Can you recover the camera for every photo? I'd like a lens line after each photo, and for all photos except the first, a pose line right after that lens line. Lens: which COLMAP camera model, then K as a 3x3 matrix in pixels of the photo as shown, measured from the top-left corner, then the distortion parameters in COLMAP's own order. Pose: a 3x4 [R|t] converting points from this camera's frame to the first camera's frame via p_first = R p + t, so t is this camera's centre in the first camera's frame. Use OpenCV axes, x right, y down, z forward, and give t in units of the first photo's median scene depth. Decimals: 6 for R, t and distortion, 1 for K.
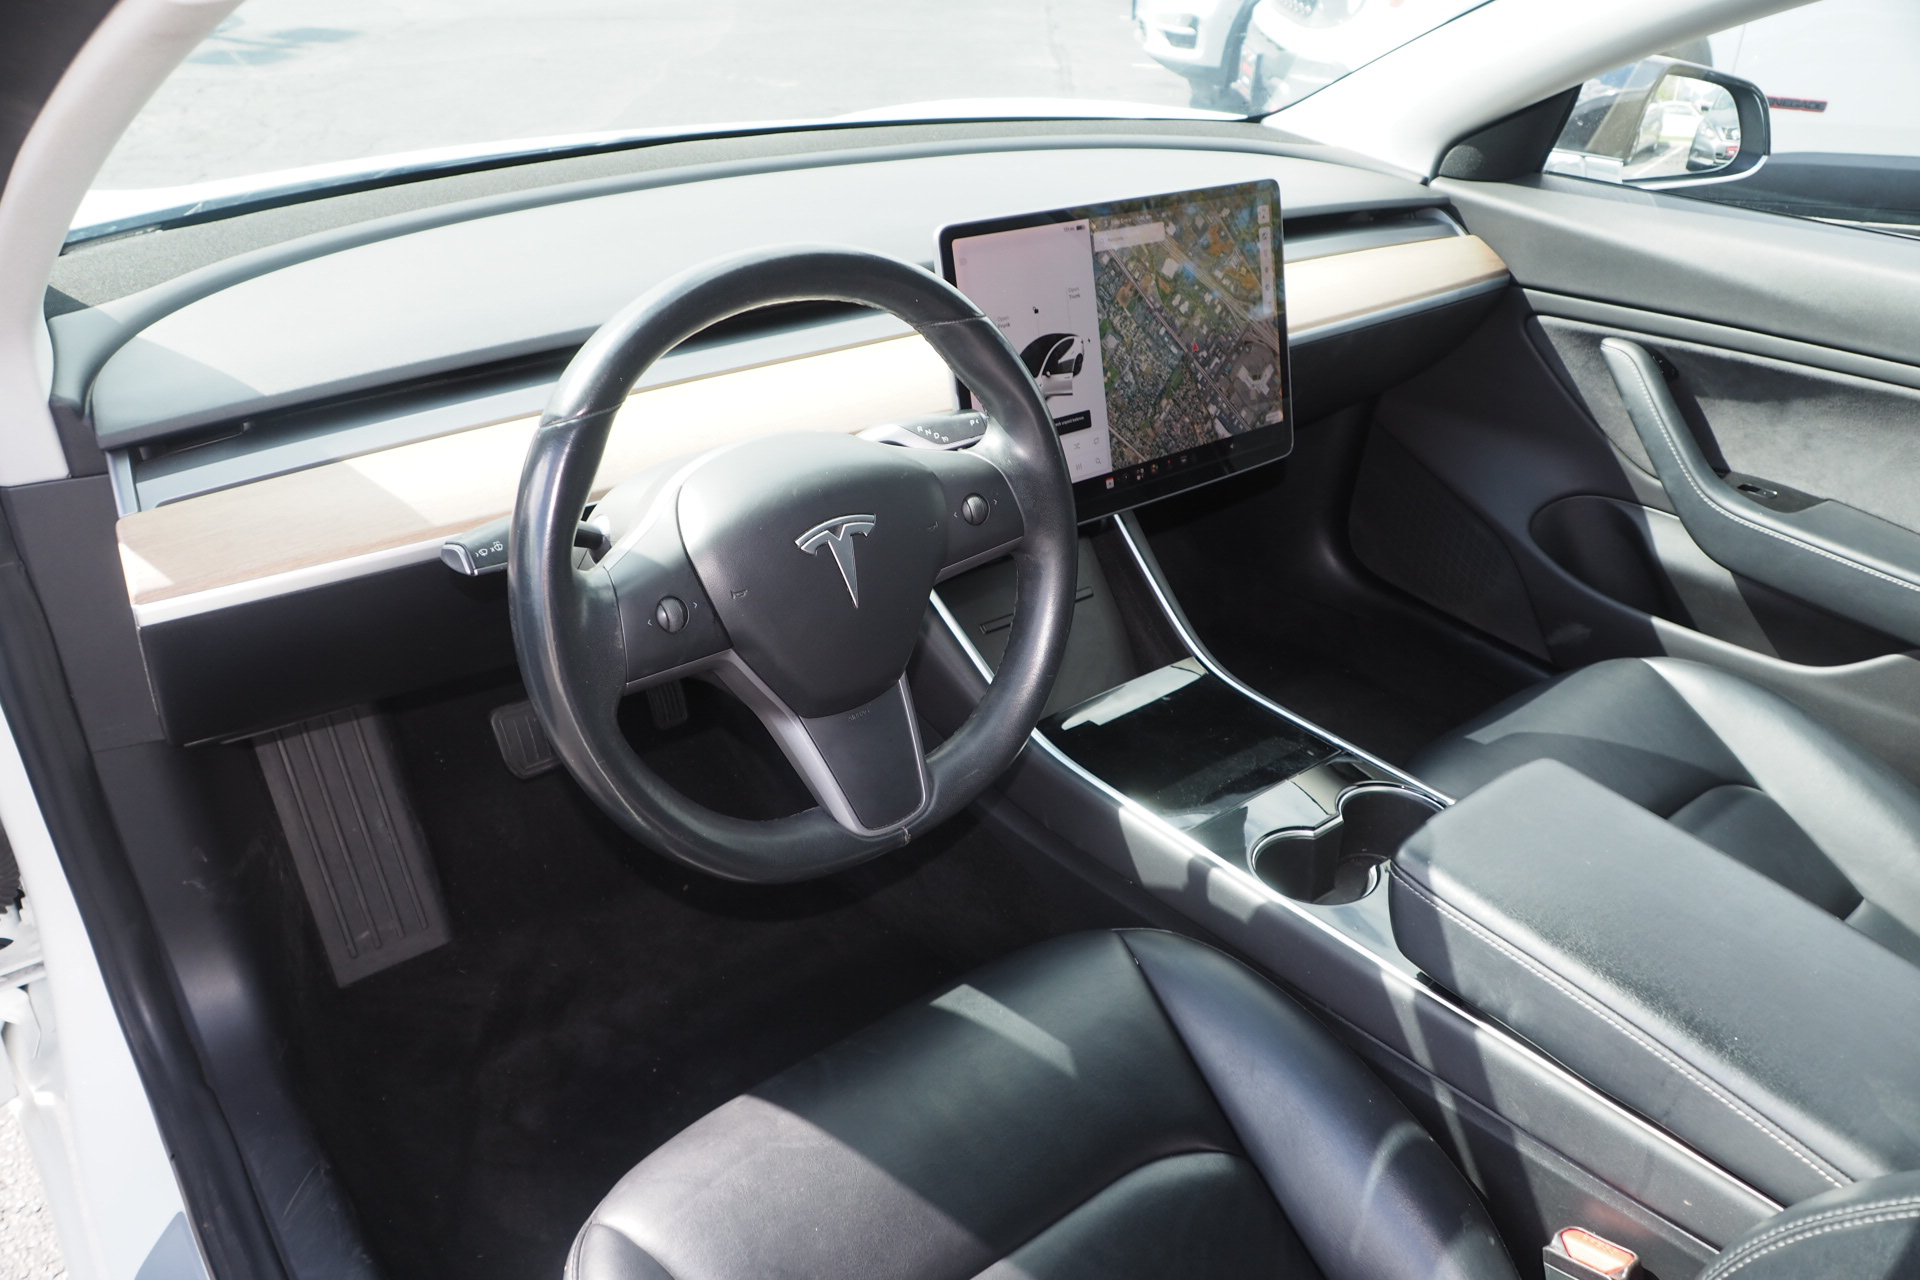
lens RADIAL K [[1375.4, 0, 960.0], [0, 1375.4, 640.0], [0, 0, 1]] dist [-0.017076, -0.000209]
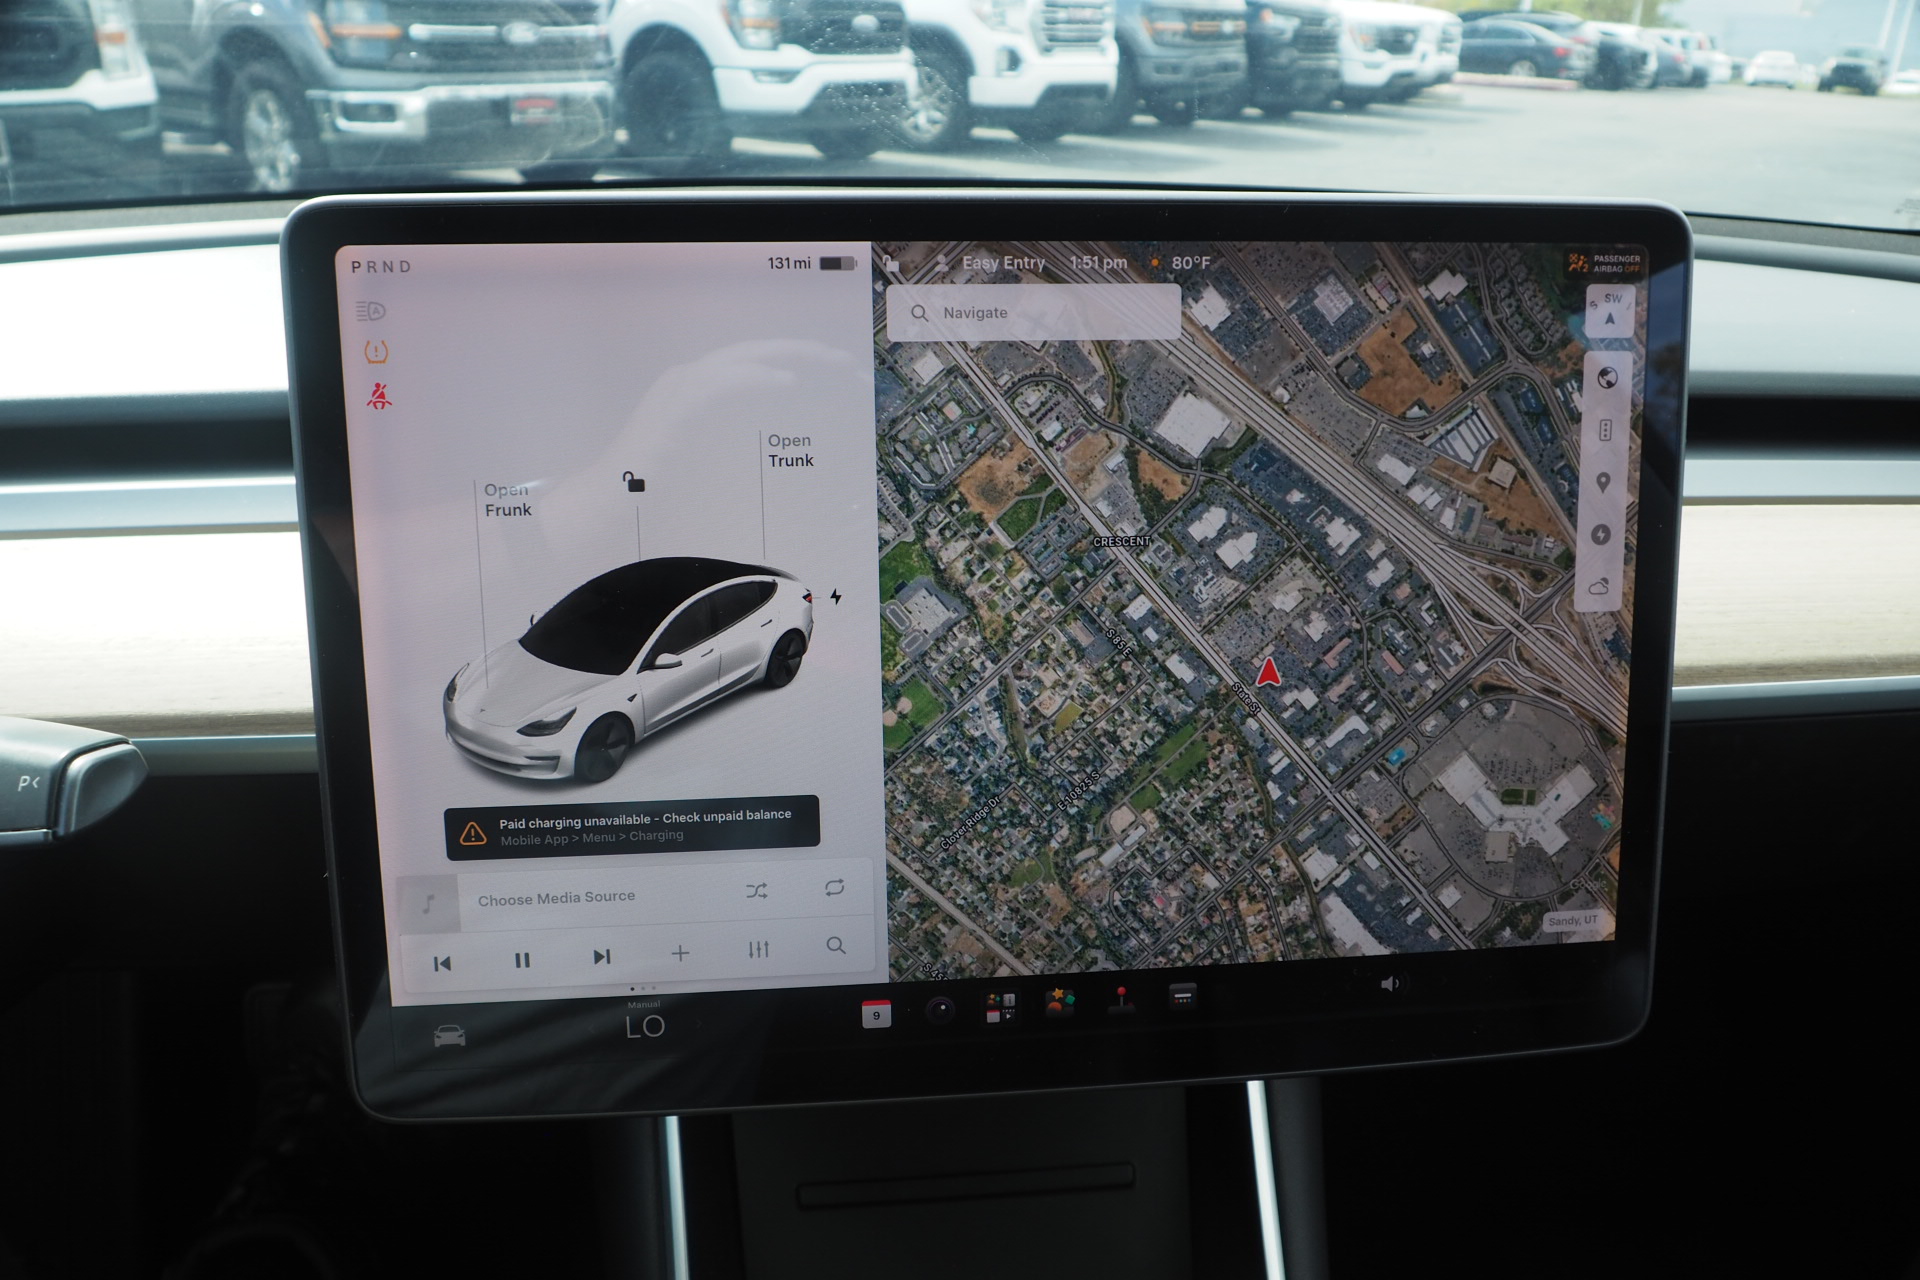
lens RADIAL K [[1386.1, 0, 960.0], [0, 1386.1, 640.0], [0, 0, 1]] dist [-0.044796, 0.006039]
pose [[0.844536, 0.184900, -0.502564, 0.275558], [-0.248569, 0.966623, -0.062076, -0.183811], [0.474312, 0.177347, 0.862309, 0.685890]]
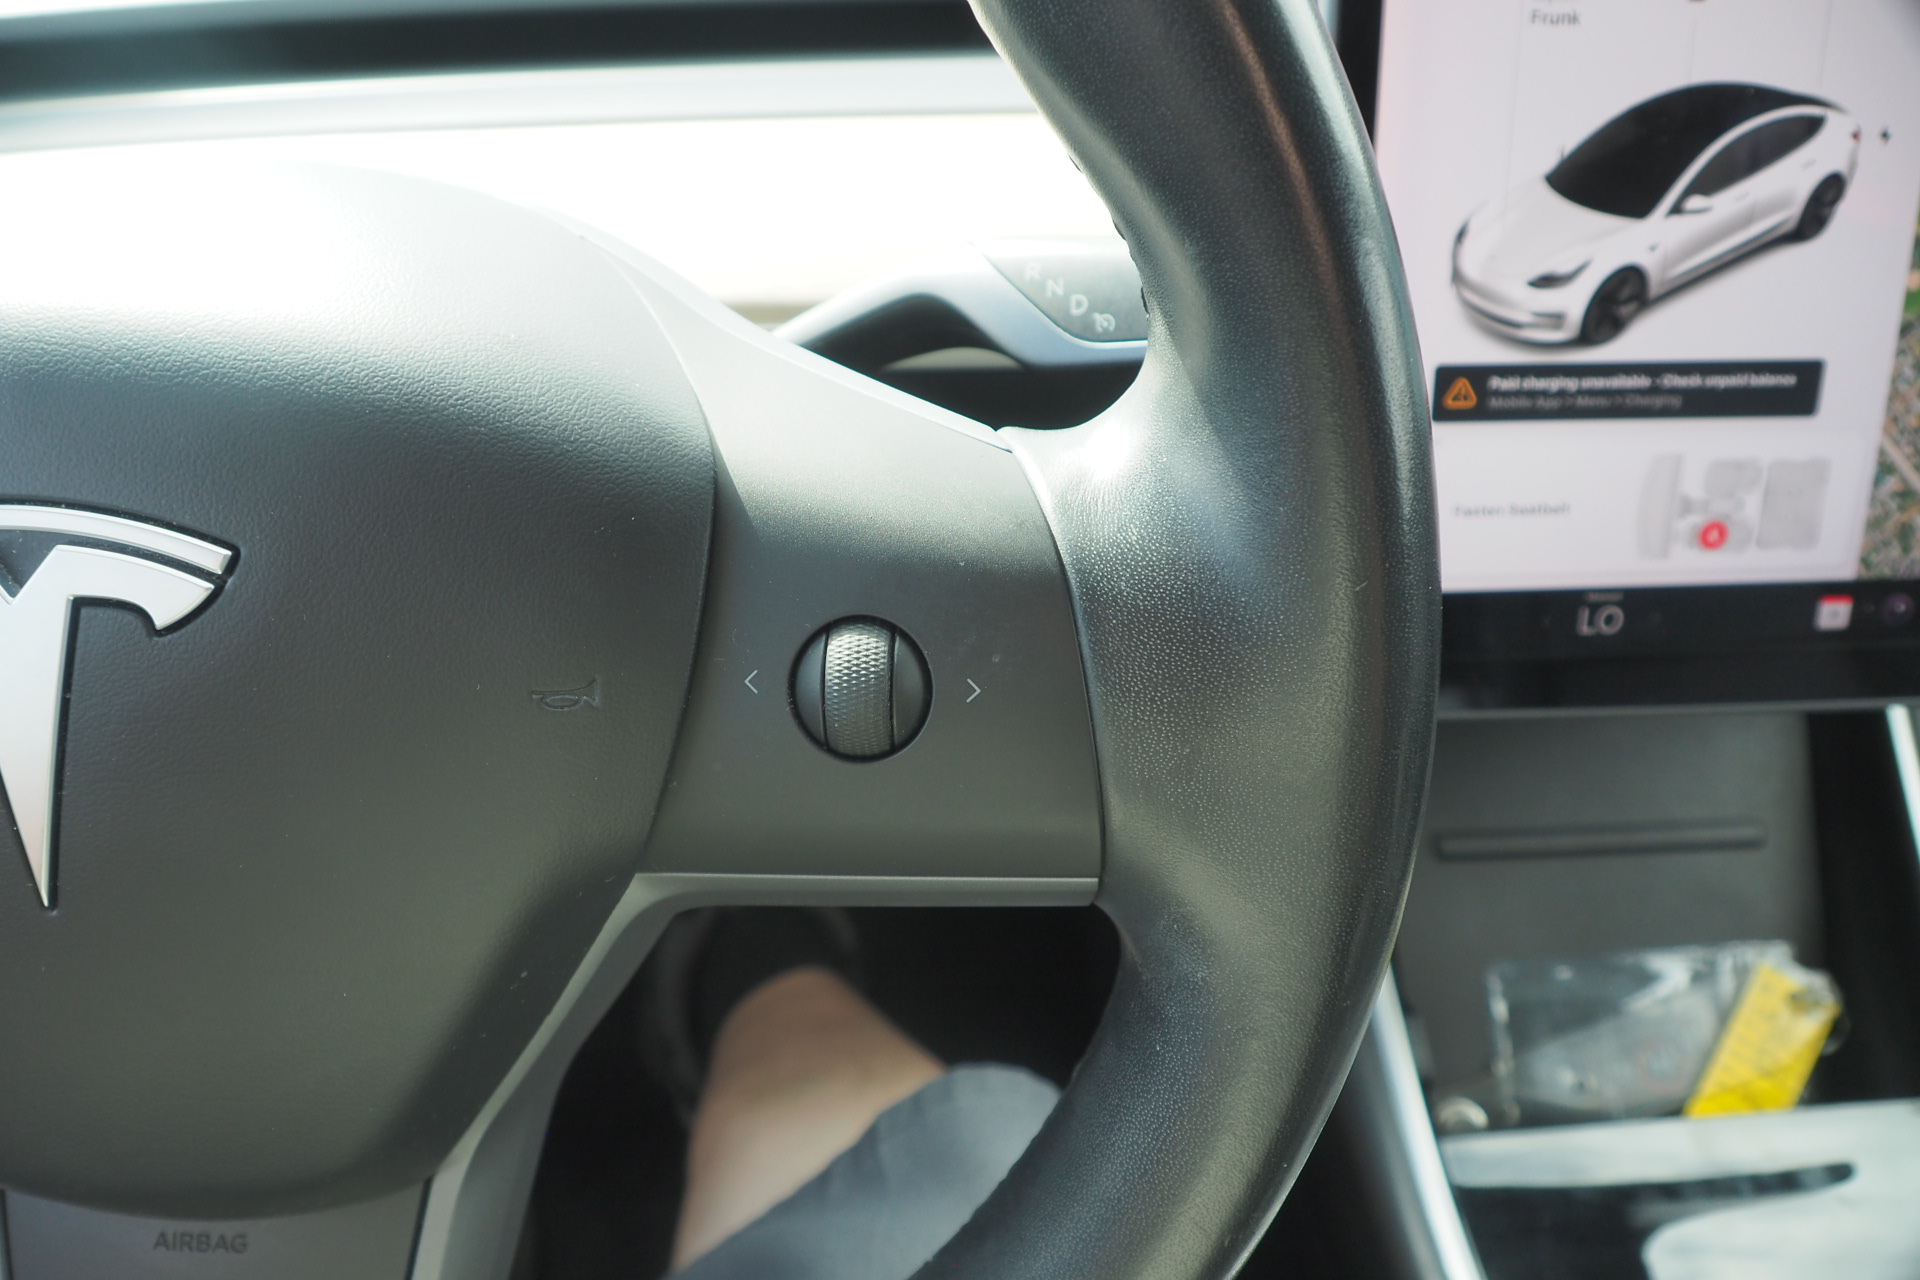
lens RADIAL K [[1386.1, 0, 960.0], [0, 1386.1, 640.0], [0, 0, 1]] dist [-0.044796, 0.006039]
pose [[0.819497, 0.279755, -0.500161, 0.100752], [-0.258266, 0.959389, 0.113454, -0.090019], [0.511588, 0.036199, 0.858468, 0.616881]]
